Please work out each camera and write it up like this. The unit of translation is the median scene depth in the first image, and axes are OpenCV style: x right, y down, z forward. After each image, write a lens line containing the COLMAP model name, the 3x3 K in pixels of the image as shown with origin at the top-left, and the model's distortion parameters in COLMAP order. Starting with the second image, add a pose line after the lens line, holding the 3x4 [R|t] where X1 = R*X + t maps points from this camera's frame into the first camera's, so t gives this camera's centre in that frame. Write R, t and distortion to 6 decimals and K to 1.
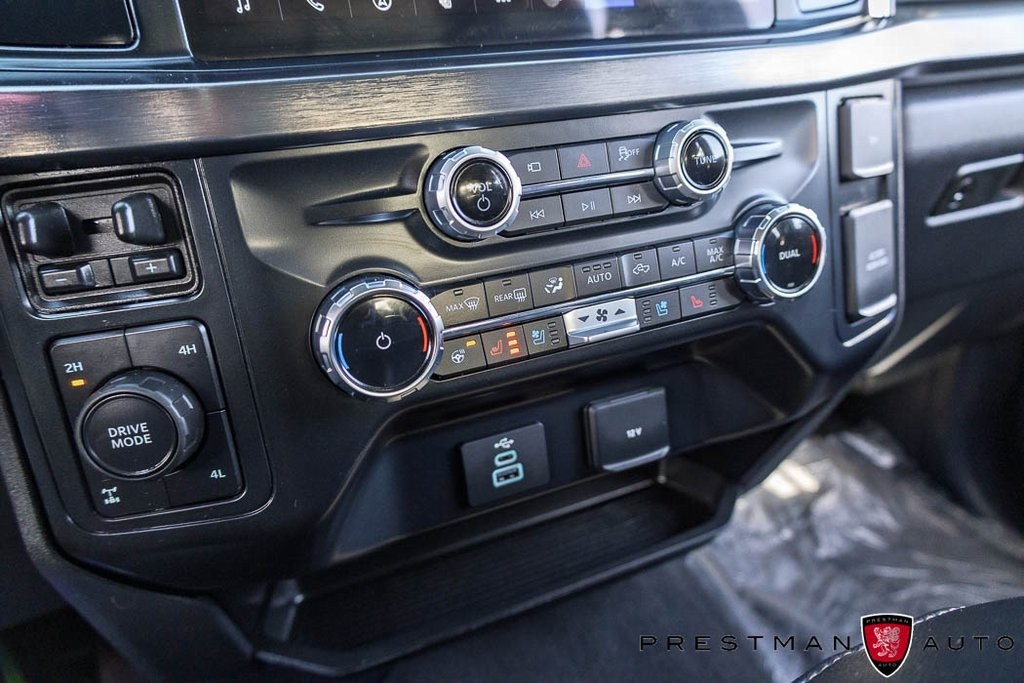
lens RADIAL K [[667.8, 0, 517.1], [0, 667.8, 338.6], [0, 0, 1]] dist [-0.011530, 0.000756]
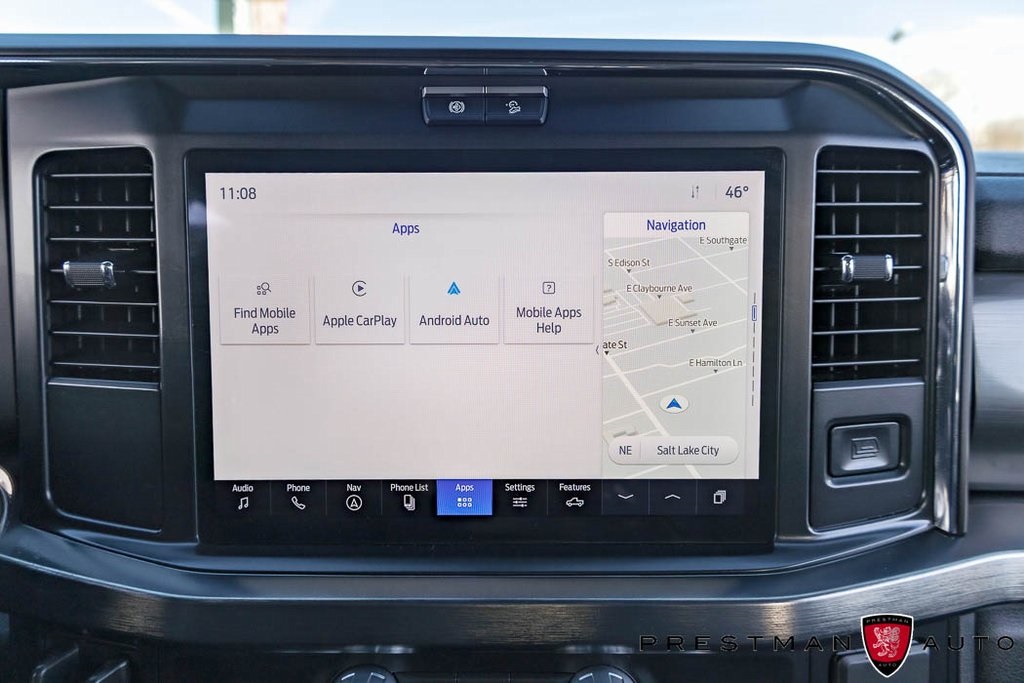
lens RADIAL K [[683.3, 0, 508.7], [0, 683.3, 331.6], [0, 0, 1]] dist [0.021587, 0.006112]
pose [[0.907389, 0.149408, -0.392839, 0.425574], [-0.206956, 0.972347, -0.108220, -0.635561], [0.365807, 0.179498, 0.913217, -0.071862]]
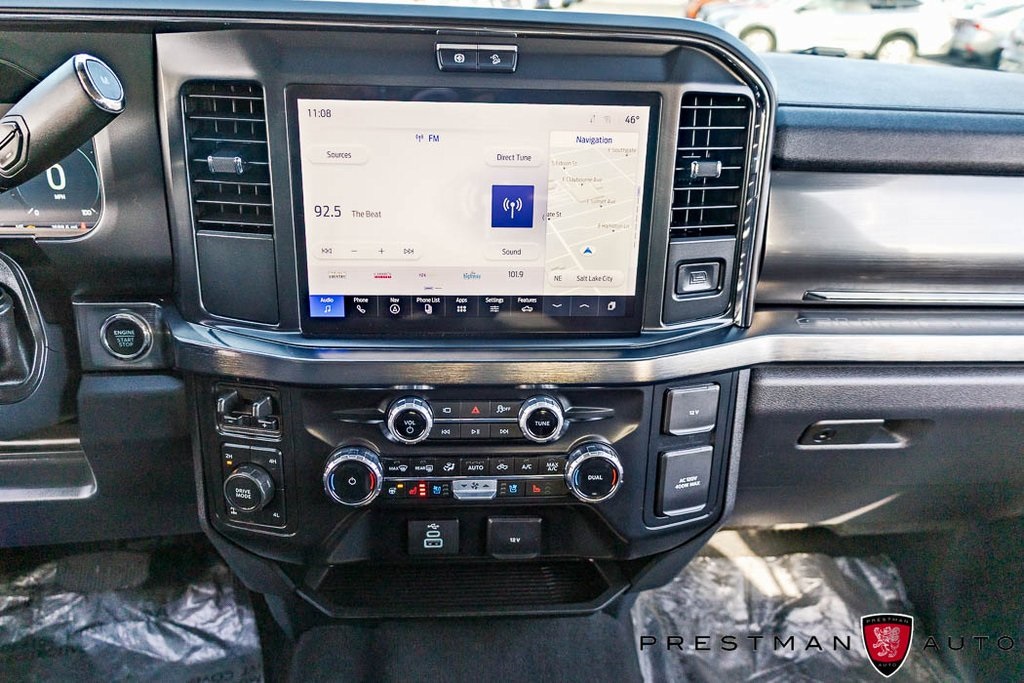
lens RADIAL K [[683.3, 0, 488.7], [0, 683.3, 336.6], [0, 0, 1]] dist [0.021587, 0.006112]
pose [[0.930478, 0.229955, -0.285186, 0.574056], [-0.213329, 0.972964, 0.088503, -0.580336], [0.297827, -0.021512, 0.954377, -0.755693]]
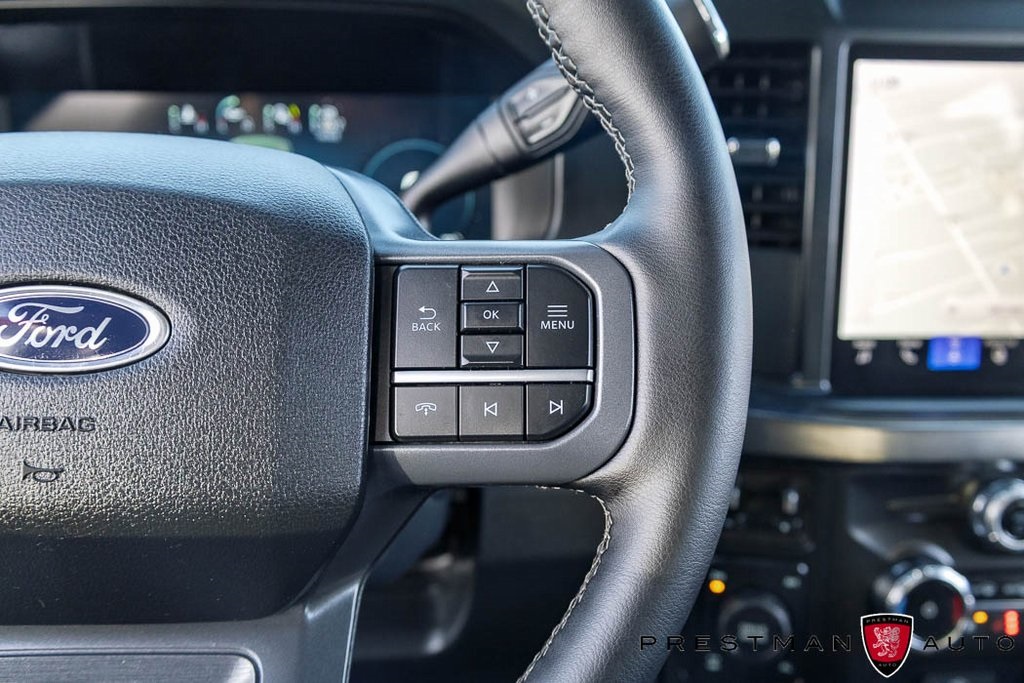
lens RADIAL K [[851.7, 0, 496.4], [0, 851.7, 347.8], [0, 0, 1]] dist [-0.003569, 0.004255]
pose [[0.938195, 0.173252, -0.299623, -0.493155], [-0.199200, 0.978235, -0.058099, -0.200573], [0.283036, 0.114194, 0.952287, -0.844789]]
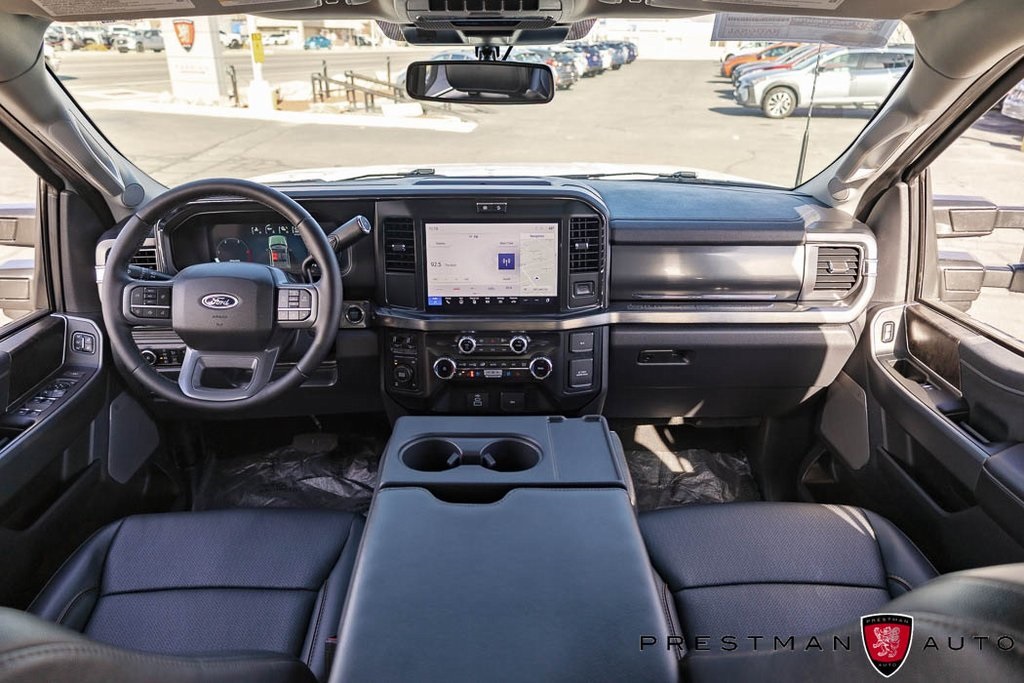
lens RADIAL K [[683.3, 0, 512.8], [0, 683.3, 341.7], [0, 0, 1]] dist [0.021587, 0.006112]
pose [[0.908263, 0.215315, -0.358745, 1.802422], [-0.205673, 0.976438, 0.065329, -0.548920], [0.364359, 0.014449, 0.931147, -3.192711]]
